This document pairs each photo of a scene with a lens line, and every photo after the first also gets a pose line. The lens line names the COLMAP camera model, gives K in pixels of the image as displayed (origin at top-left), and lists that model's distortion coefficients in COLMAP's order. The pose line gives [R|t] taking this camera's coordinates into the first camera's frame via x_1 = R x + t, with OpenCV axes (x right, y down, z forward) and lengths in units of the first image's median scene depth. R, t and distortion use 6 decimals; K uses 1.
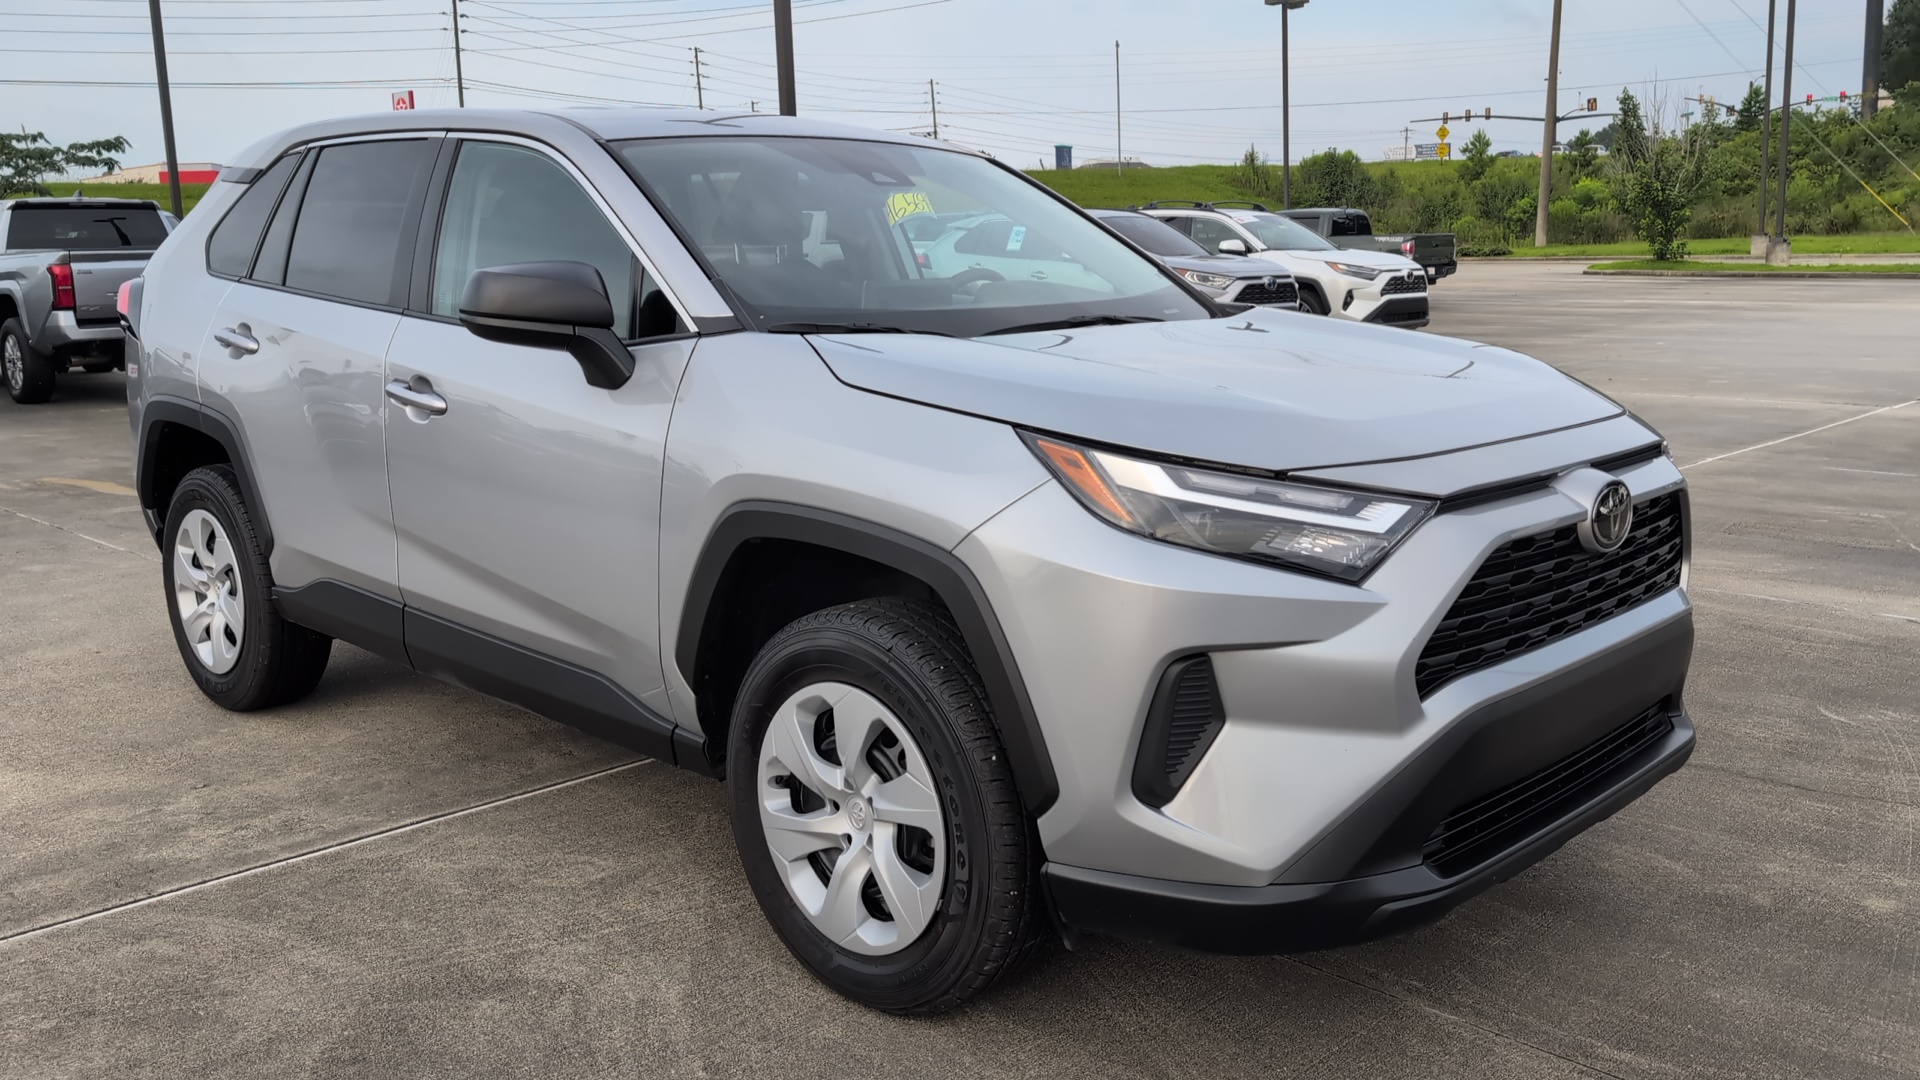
lens RADIAL K [[1623.0, 0, 966.7], [0, 1623.0, 513.6], [0, 0, 1]] dist [0.070405, -0.087572]
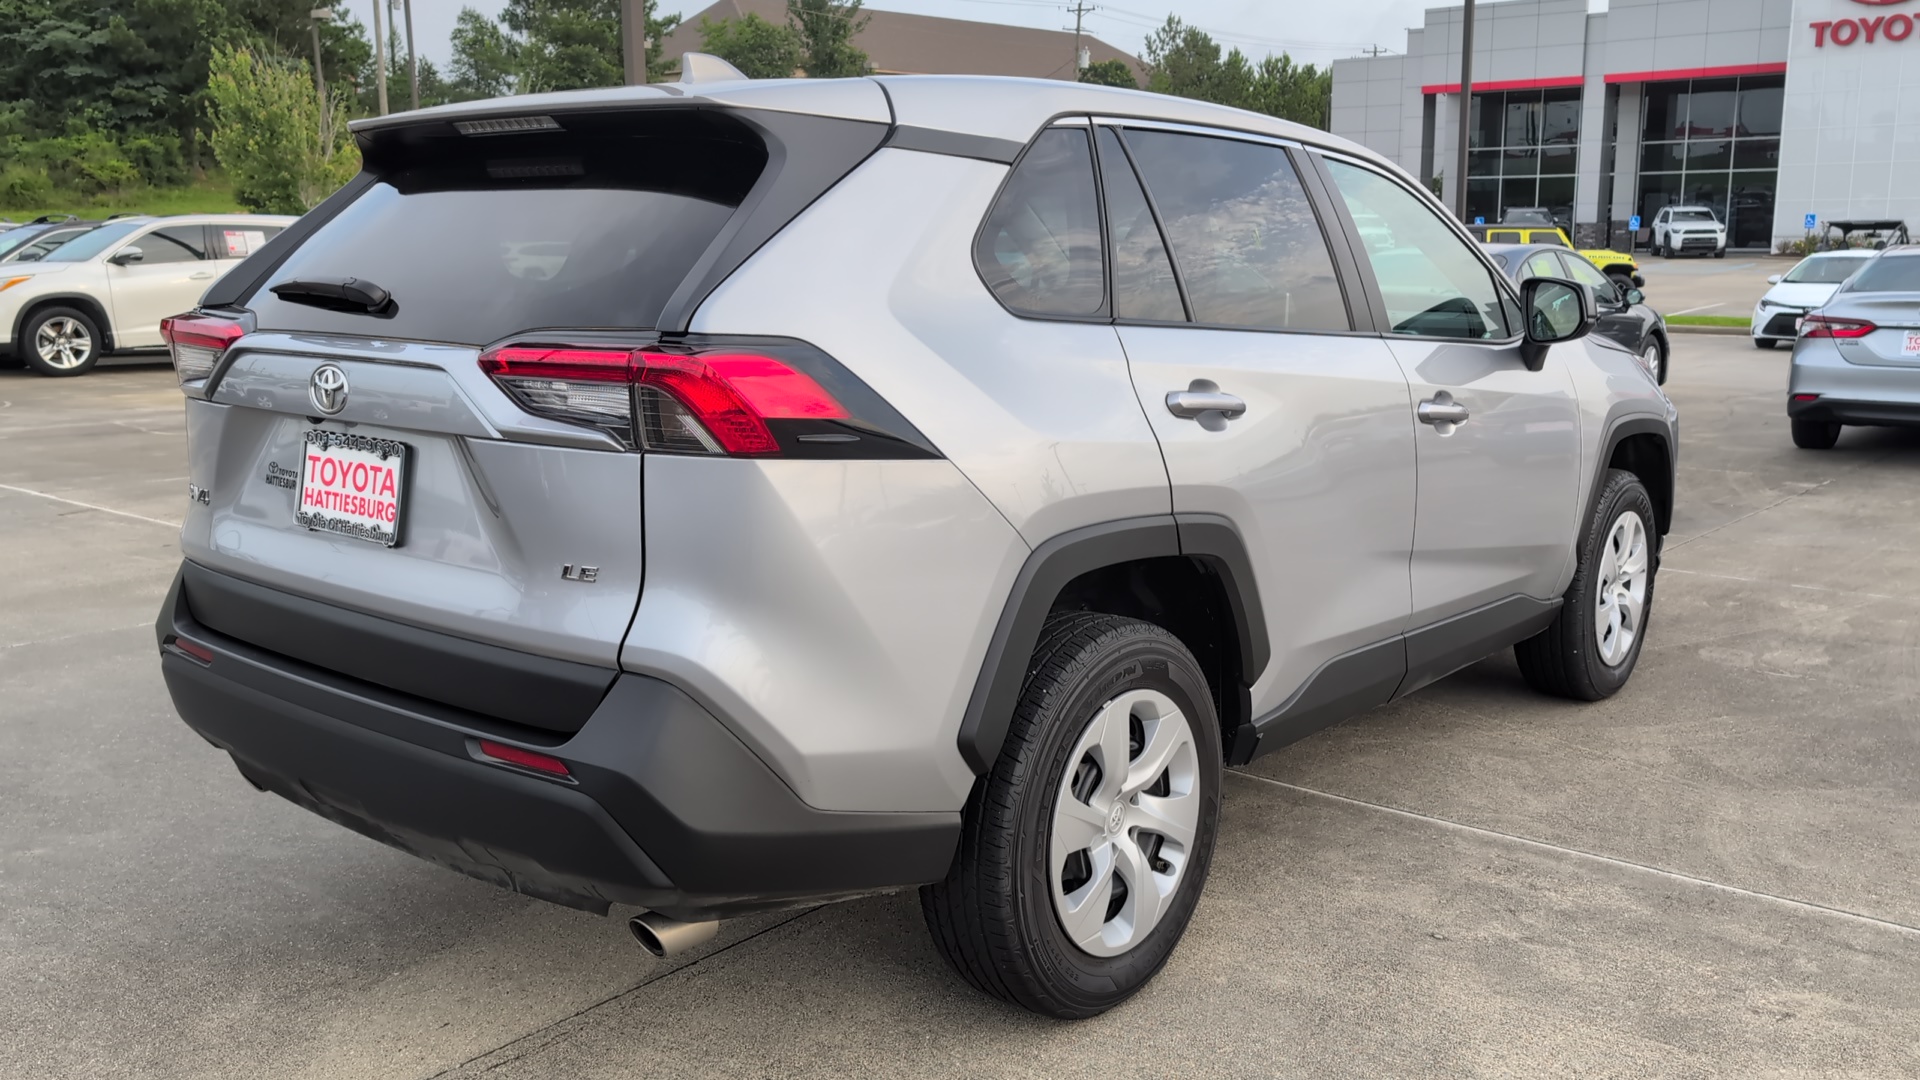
lens RADIAL K [[1623.0, 0, 966.7], [0, 1623.0, 513.6], [0, 0, 1]] dist [0.070405, -0.087572]
pose [[-0.095937, -0.151934, 0.983724, -1.313494], [0.154678, 0.974002, 0.165517, -0.224188], [-0.983296, 0.168039, -0.069942, 1.361875]]
